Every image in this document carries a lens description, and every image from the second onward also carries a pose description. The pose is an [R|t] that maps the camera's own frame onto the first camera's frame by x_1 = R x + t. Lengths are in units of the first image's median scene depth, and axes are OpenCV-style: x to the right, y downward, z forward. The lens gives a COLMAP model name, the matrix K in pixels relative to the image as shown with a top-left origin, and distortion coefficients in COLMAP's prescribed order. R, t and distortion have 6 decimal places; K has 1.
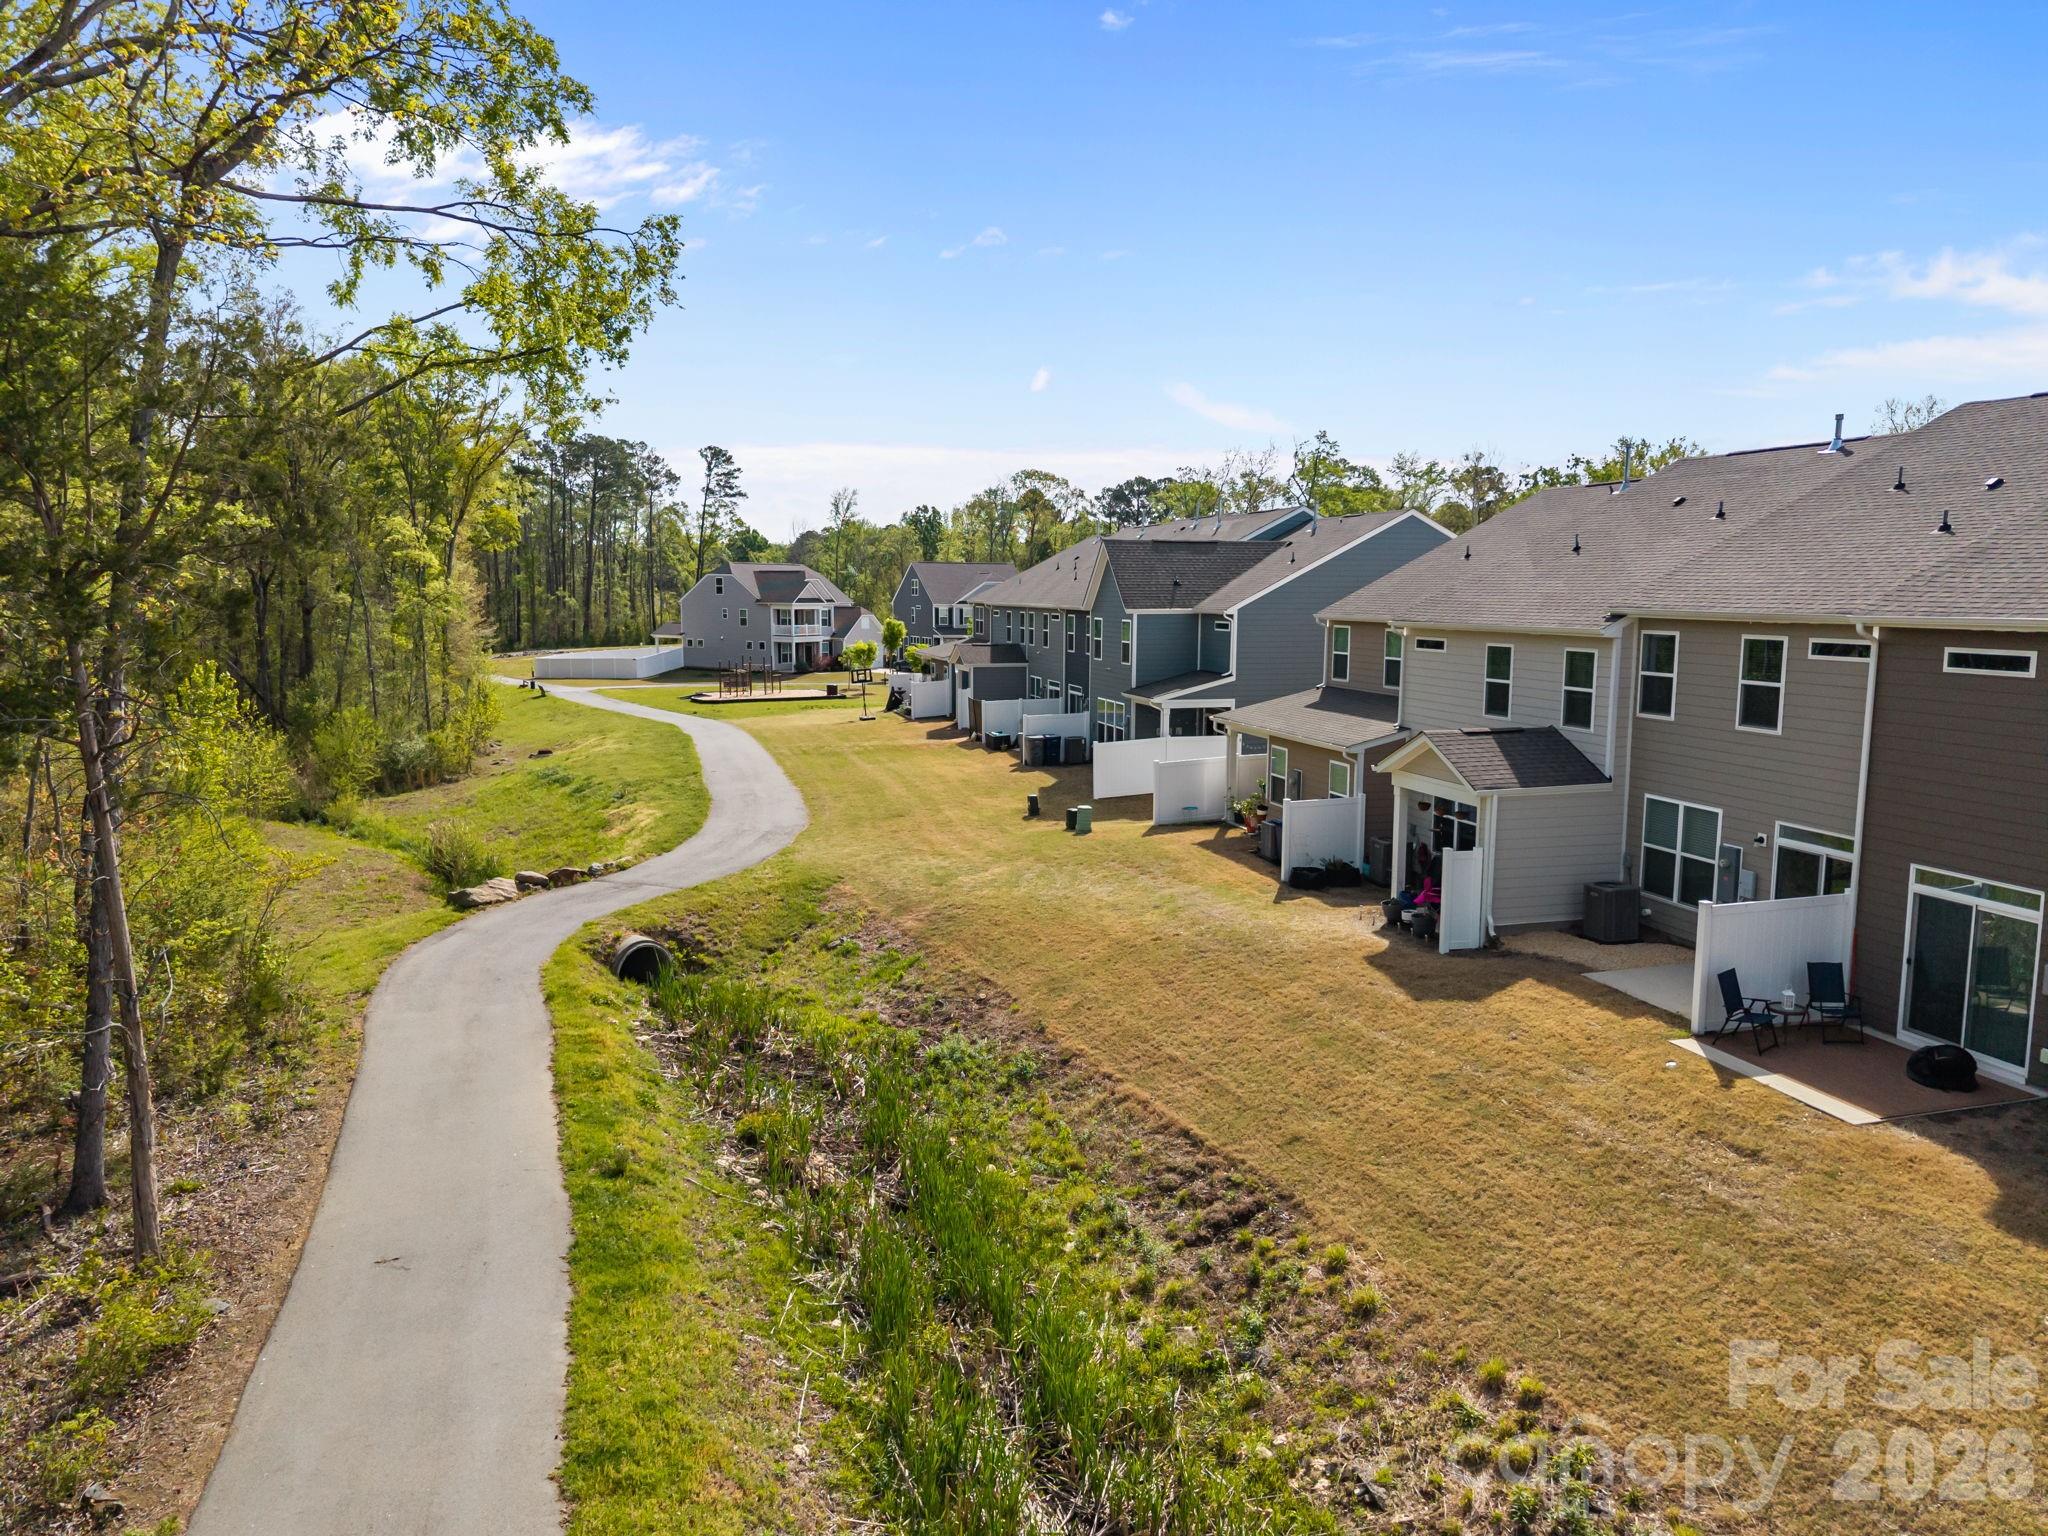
lens RADIAL K [[1427.7, 0, 1026.9], [0, 1427.7, 765.8], [0, 0, 1]] dist [0.037994, -0.031035]
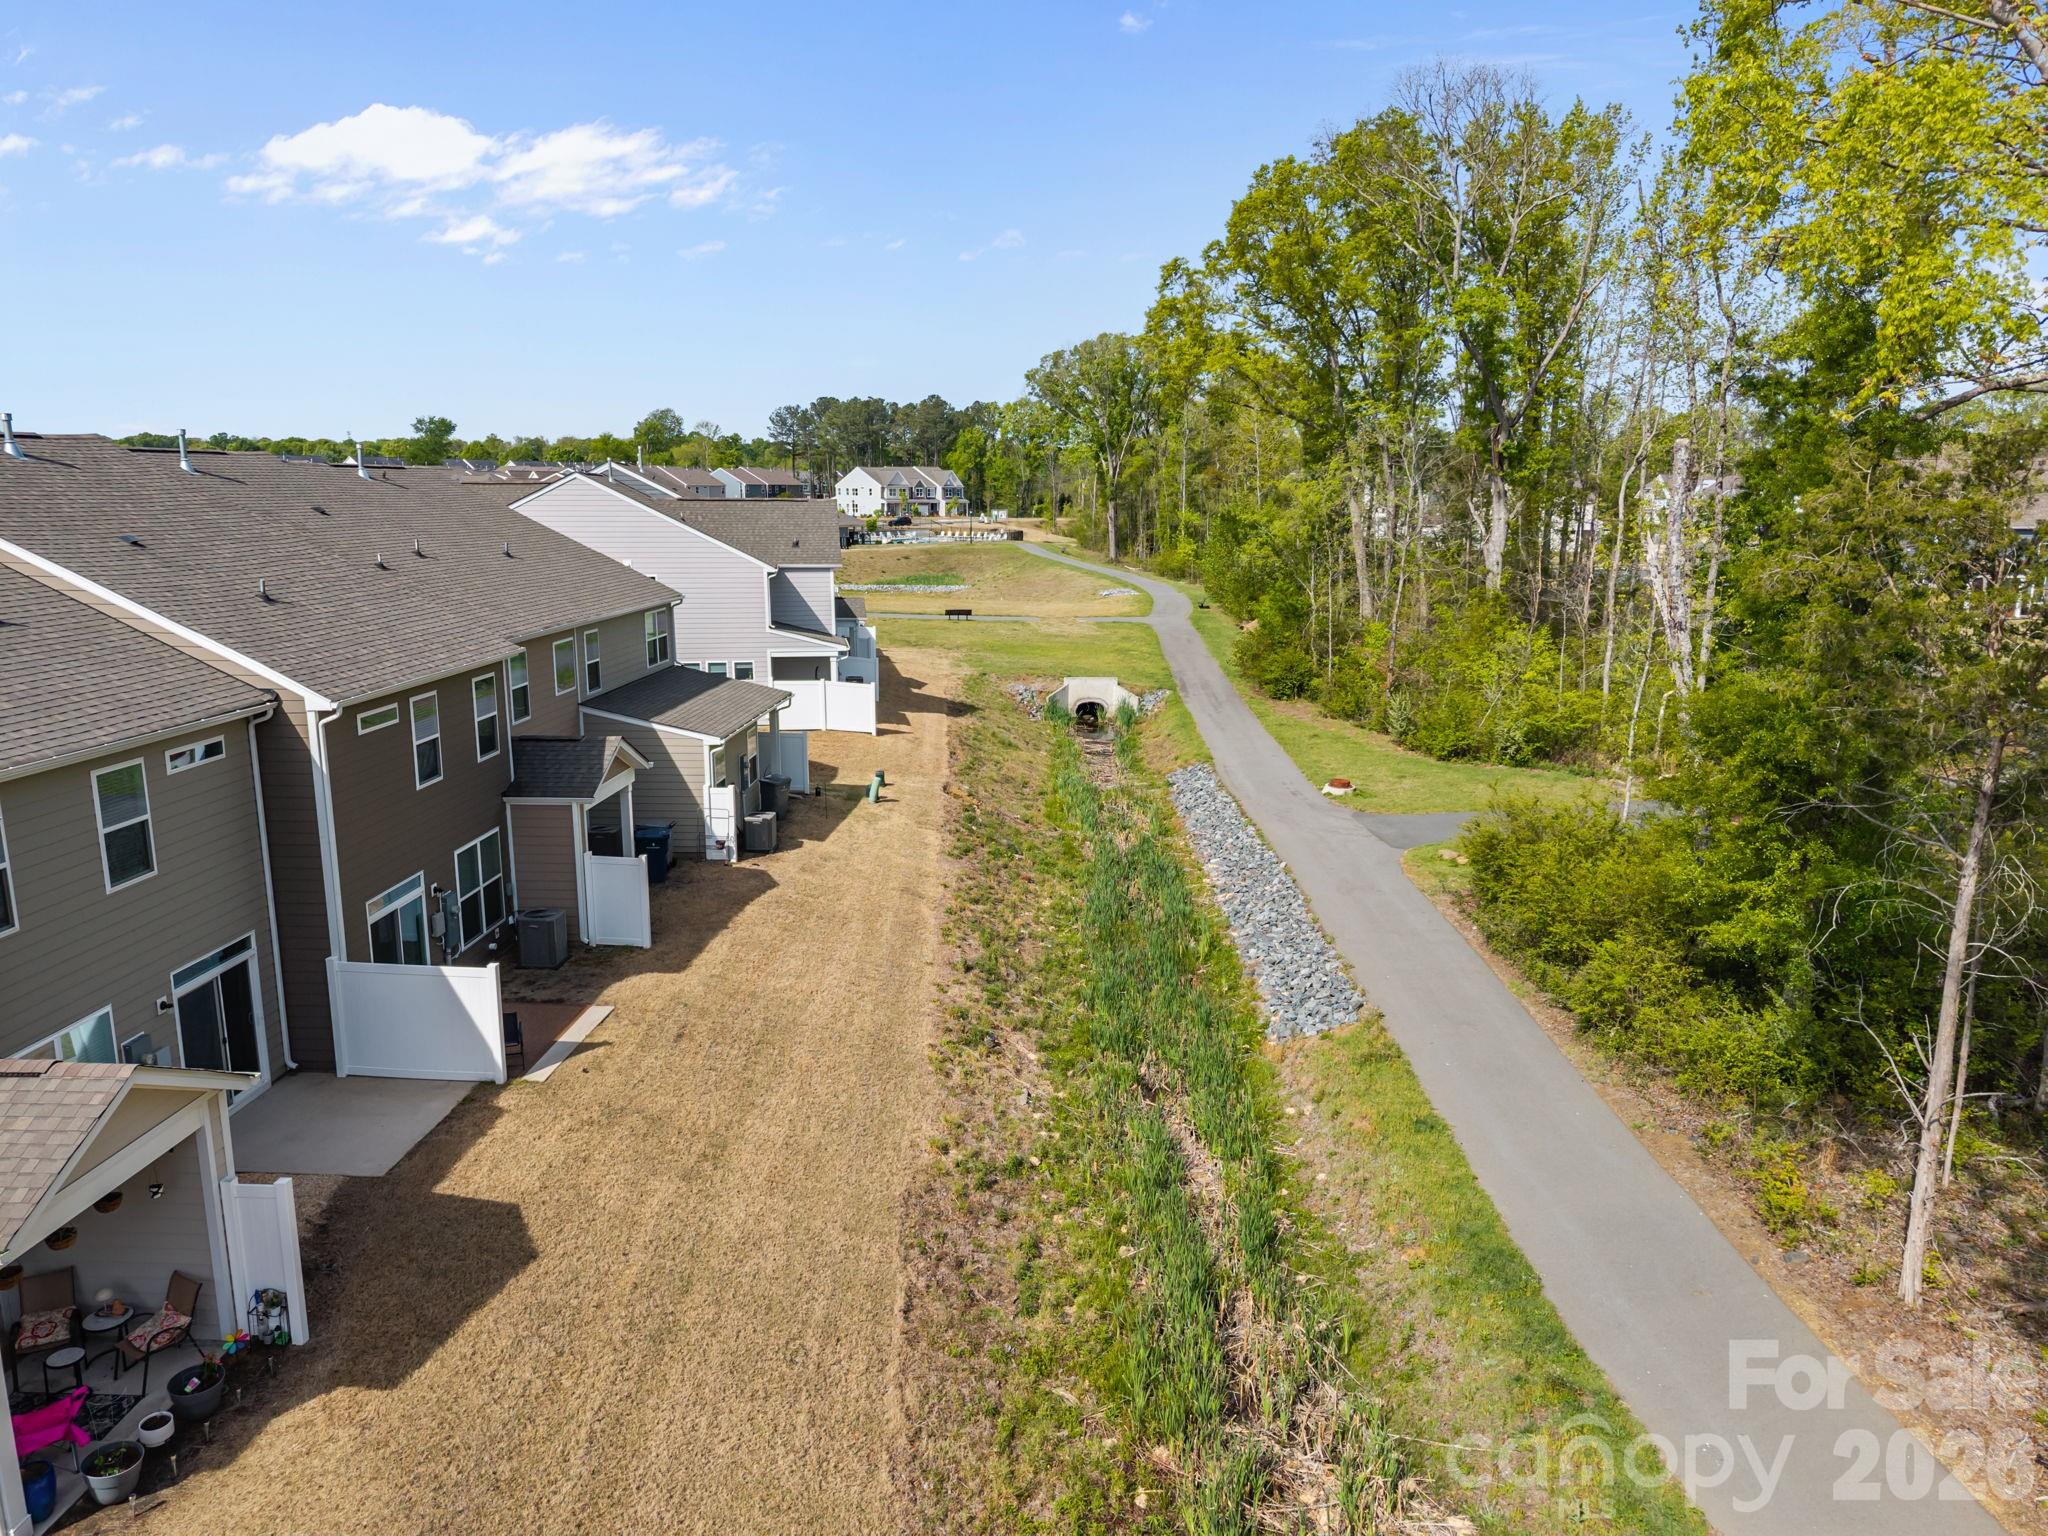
lens RADIAL K [[1427.7, 0, 1023.7], [0, 1427.7, 770.5], [0, 0, 1]] dist [0.037994, -0.031035]
pose [[-0.949402, -0.072044, 0.305690, -0.197591], [0.029332, 0.948740, 0.314693, -0.327015], [-0.312692, 0.307737, -0.898622, 1.590236]]
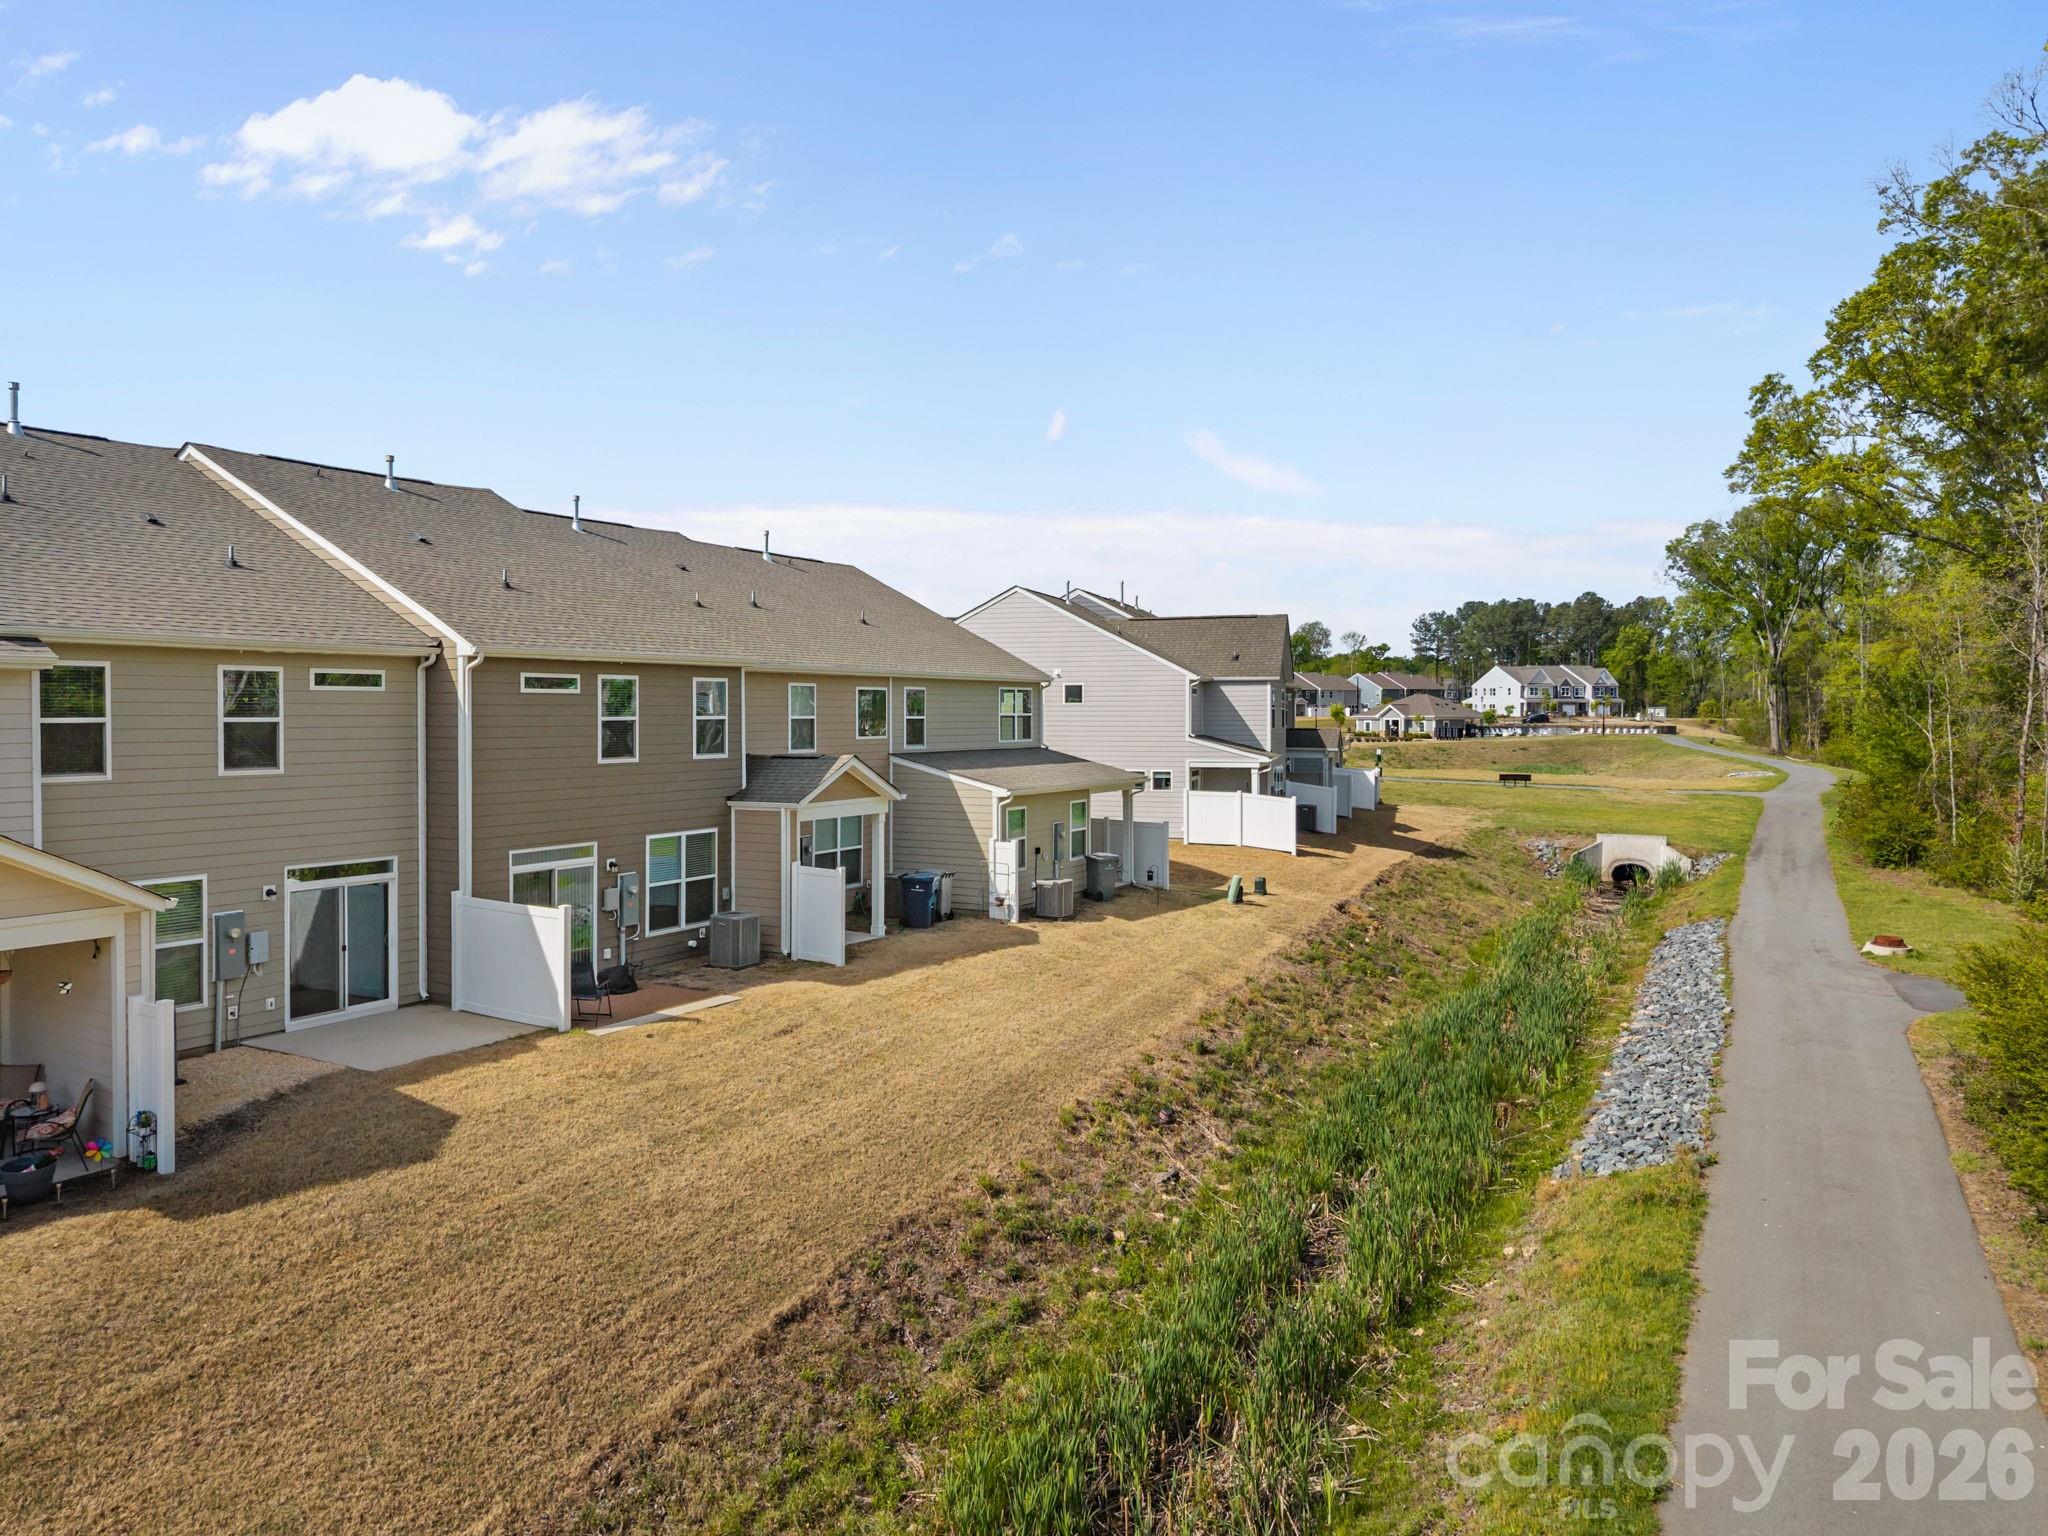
lens RADIAL K [[1427.7, 0, 993.7], [0, 1427.7, 711.4], [0, 0, 1]] dist [0.037994, -0.031035]
pose [[-0.689146, -0.008546, 0.724572, -0.470149], [0.083980, 0.992250, 0.091577, -0.108688], [-0.719740, 0.123959, -0.683088, 1.317468]]
